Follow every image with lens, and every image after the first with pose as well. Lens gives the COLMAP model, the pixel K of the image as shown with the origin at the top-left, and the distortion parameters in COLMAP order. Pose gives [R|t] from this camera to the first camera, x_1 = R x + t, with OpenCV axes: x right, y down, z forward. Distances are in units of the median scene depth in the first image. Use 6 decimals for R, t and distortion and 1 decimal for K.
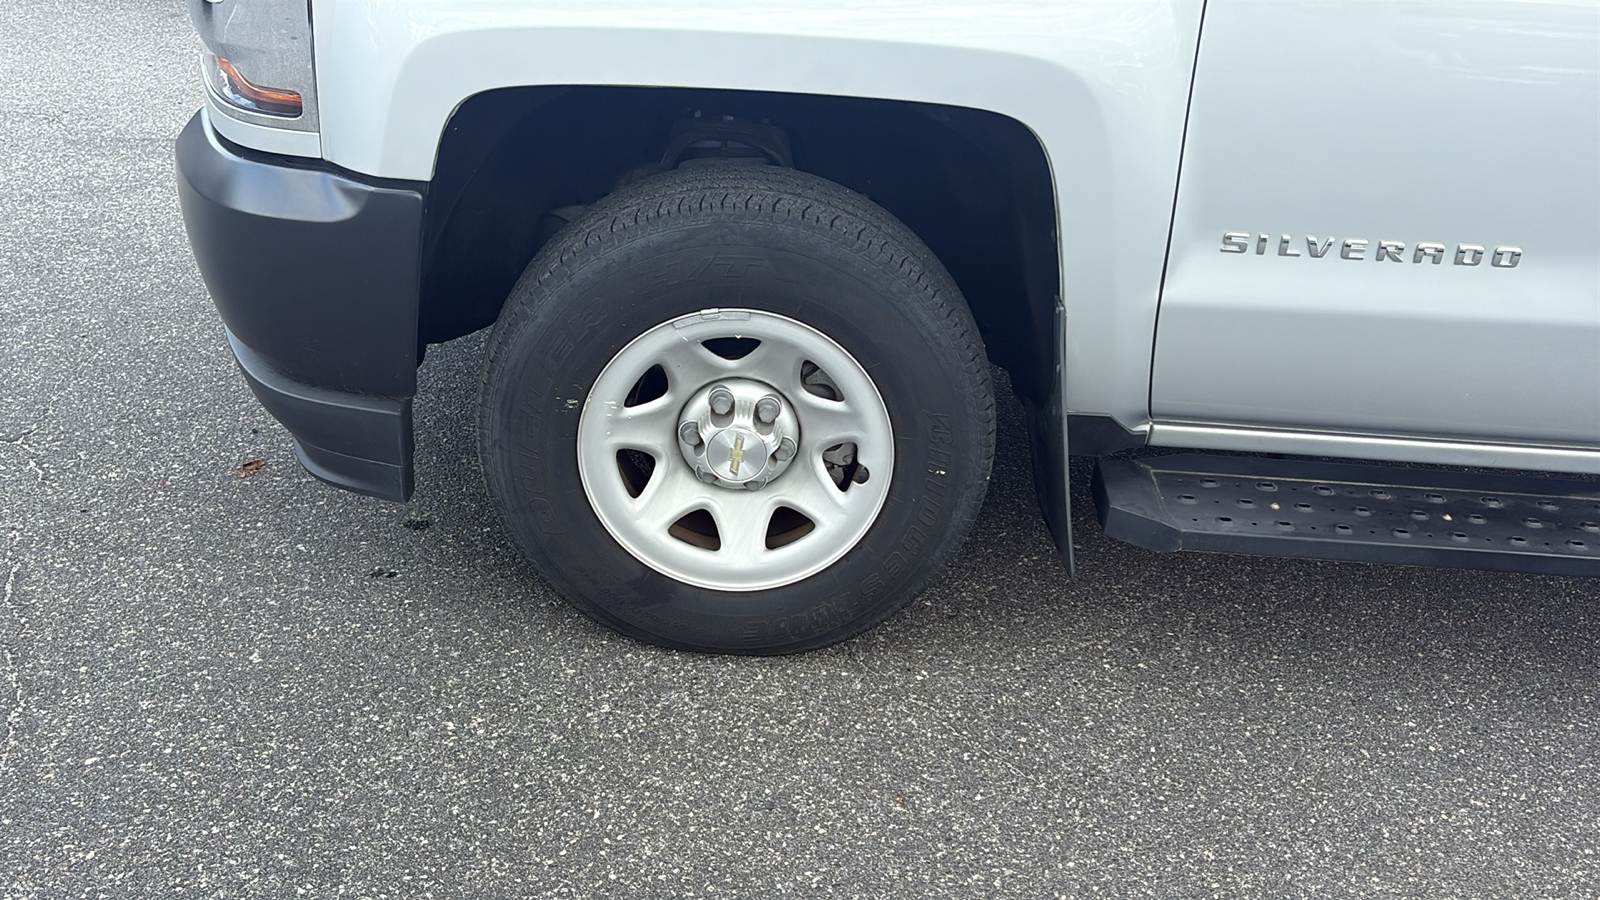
lens RADIAL K [[1335.4, 0, 800.0], [0, 1335.4, 450.0], [0, 0, 1]] dist [0.012101, -0.002160]
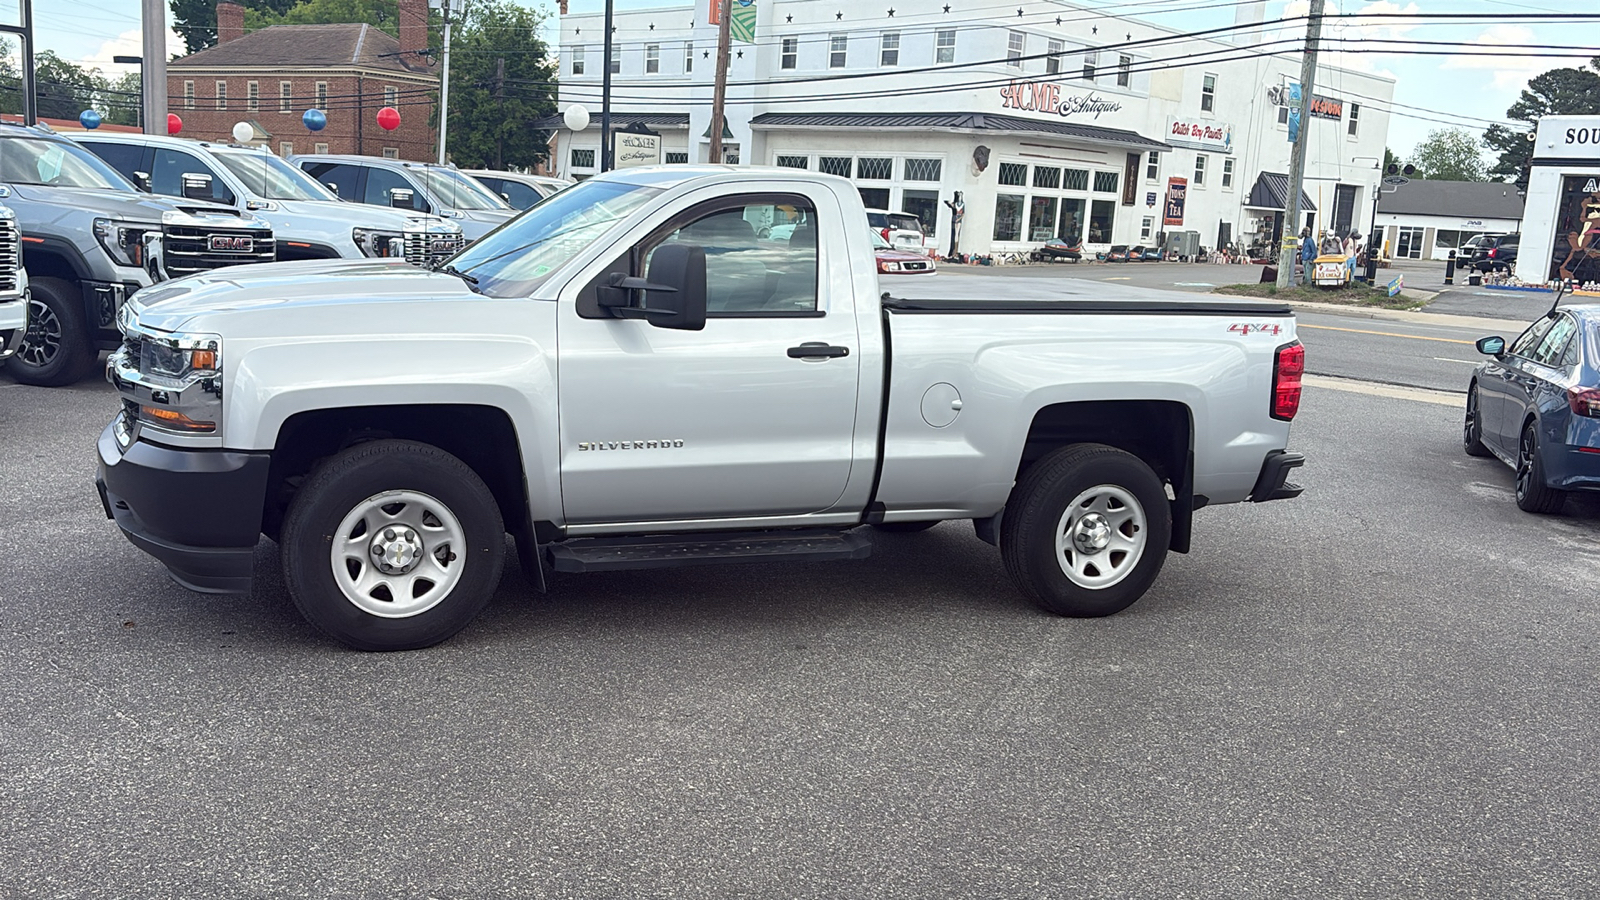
lens RADIAL K [[1458.4, 0, 758.5], [0, 1458.4, 483.2], [0, 0, 1]] dist [0.058437, -0.095216]
pose [[0.916552, -0.096053, 0.388209, -0.461758], [0.187854, 0.960373, -0.205898, 0.540345], [-0.353049, 0.261643, 0.898276, -1.609267]]
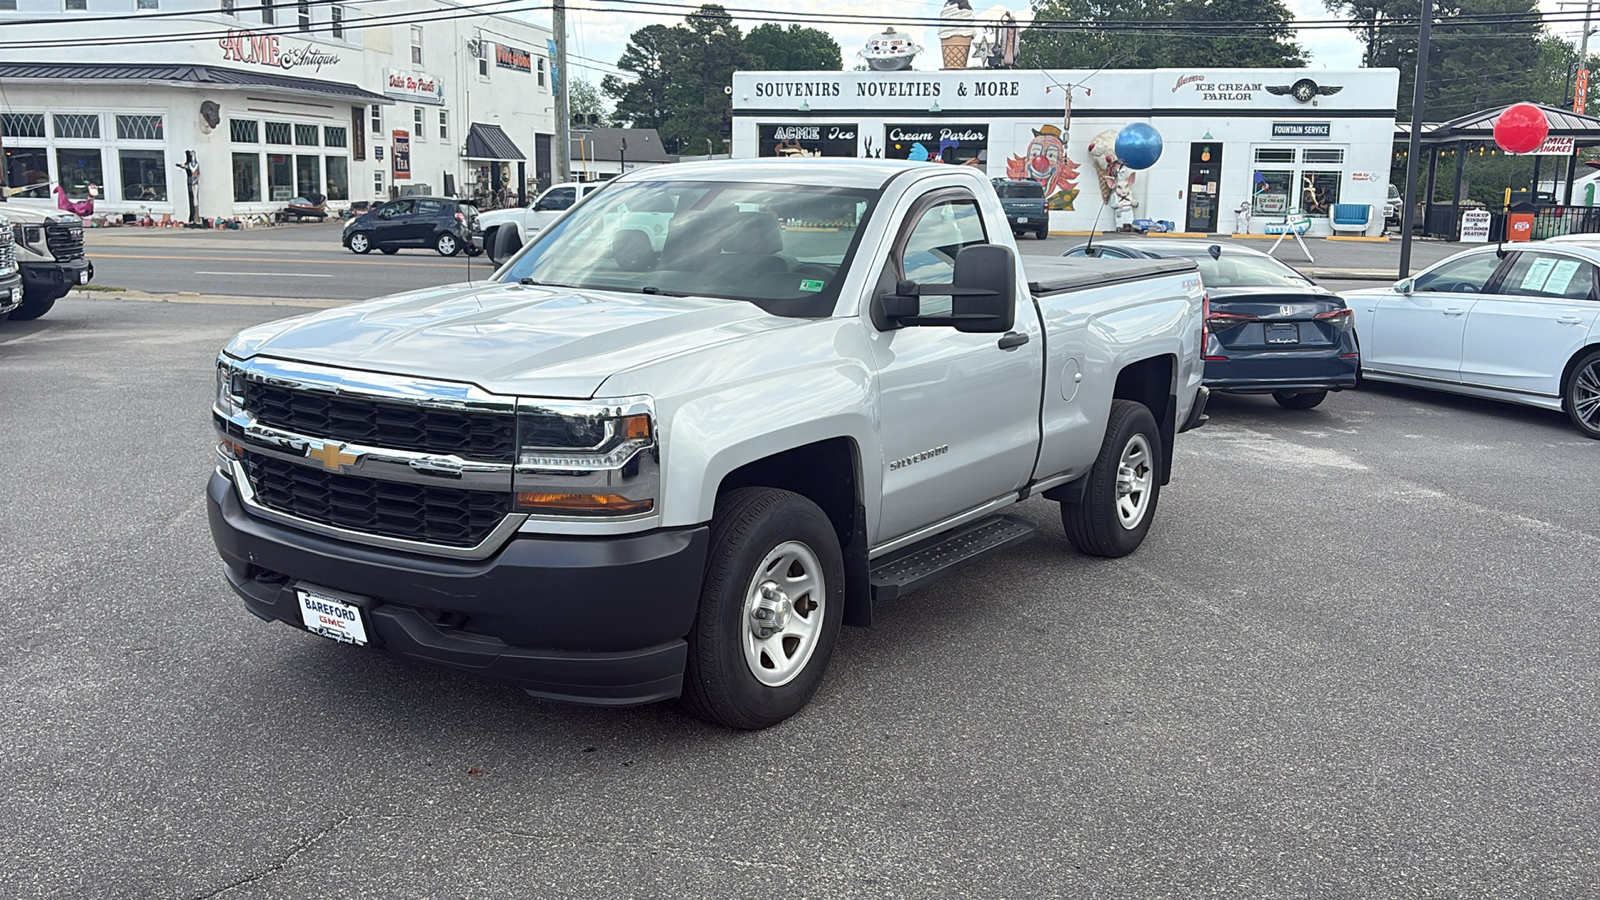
lens RADIAL K [[1465.7, 0, 800.0], [0, 1465.7, 450.0], [0, 0, 1]] dist [0.034836, -0.022751]
pose [[0.544830, -0.210862, 0.811602, -1.880695], [0.394989, 0.918301, -0.026573, -0.163259], [-0.739692, 0.335052, 0.583607, -0.480015]]
